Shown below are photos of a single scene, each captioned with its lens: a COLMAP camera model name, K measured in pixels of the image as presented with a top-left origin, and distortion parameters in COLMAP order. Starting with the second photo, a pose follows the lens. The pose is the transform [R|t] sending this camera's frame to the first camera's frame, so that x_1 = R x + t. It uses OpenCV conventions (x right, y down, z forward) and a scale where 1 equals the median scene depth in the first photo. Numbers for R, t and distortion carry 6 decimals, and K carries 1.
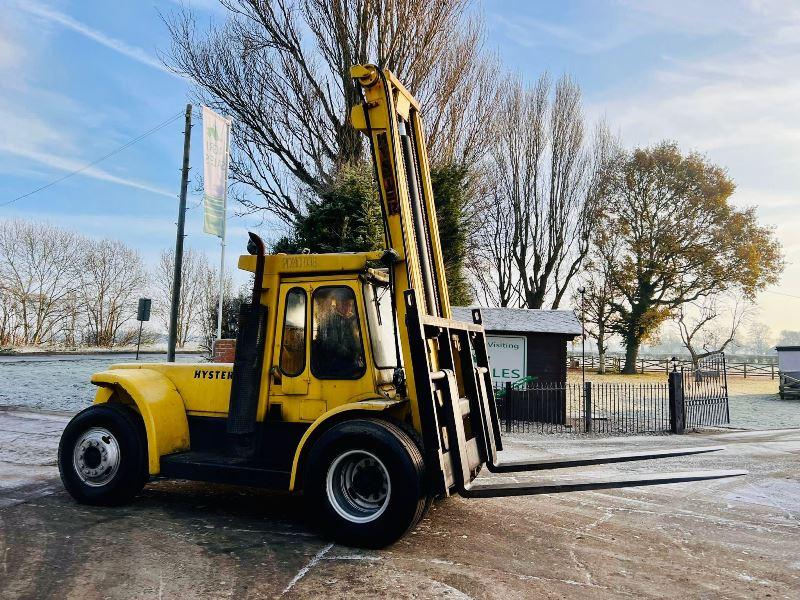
lens RADIAL K [[595.4, 0, 400.0], [0, 595.4, 300.0], [0, 0, 1]] dist [0.004237, 0.002102]
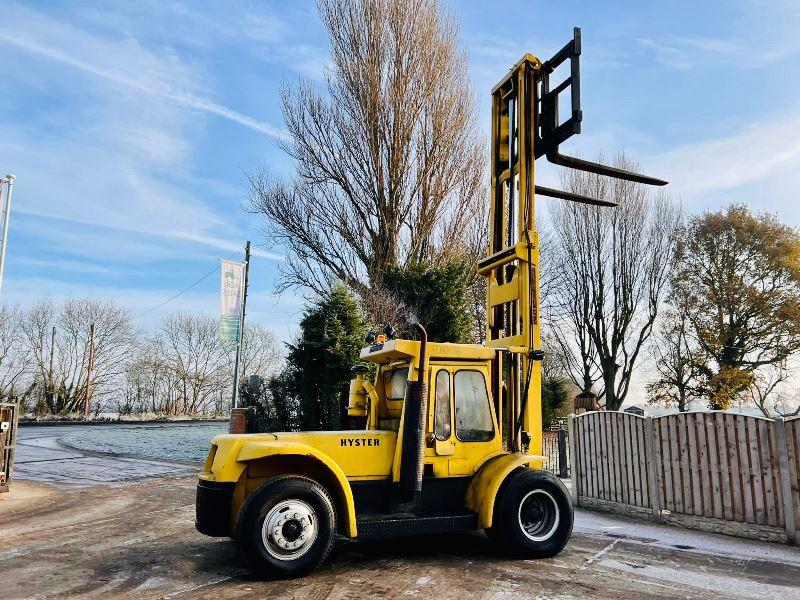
lens RADIAL K [[605.6, 0, 408.5], [0, 605.6, 312.7], [0, 0, 1]] dist [0.094235, -0.119574]
pose [[0.969223, -0.050934, -0.240856, 0.147700], [0.029400, 0.995309, -0.092169, -0.003013], [0.244421, 0.082251, 0.966175, -0.128678]]
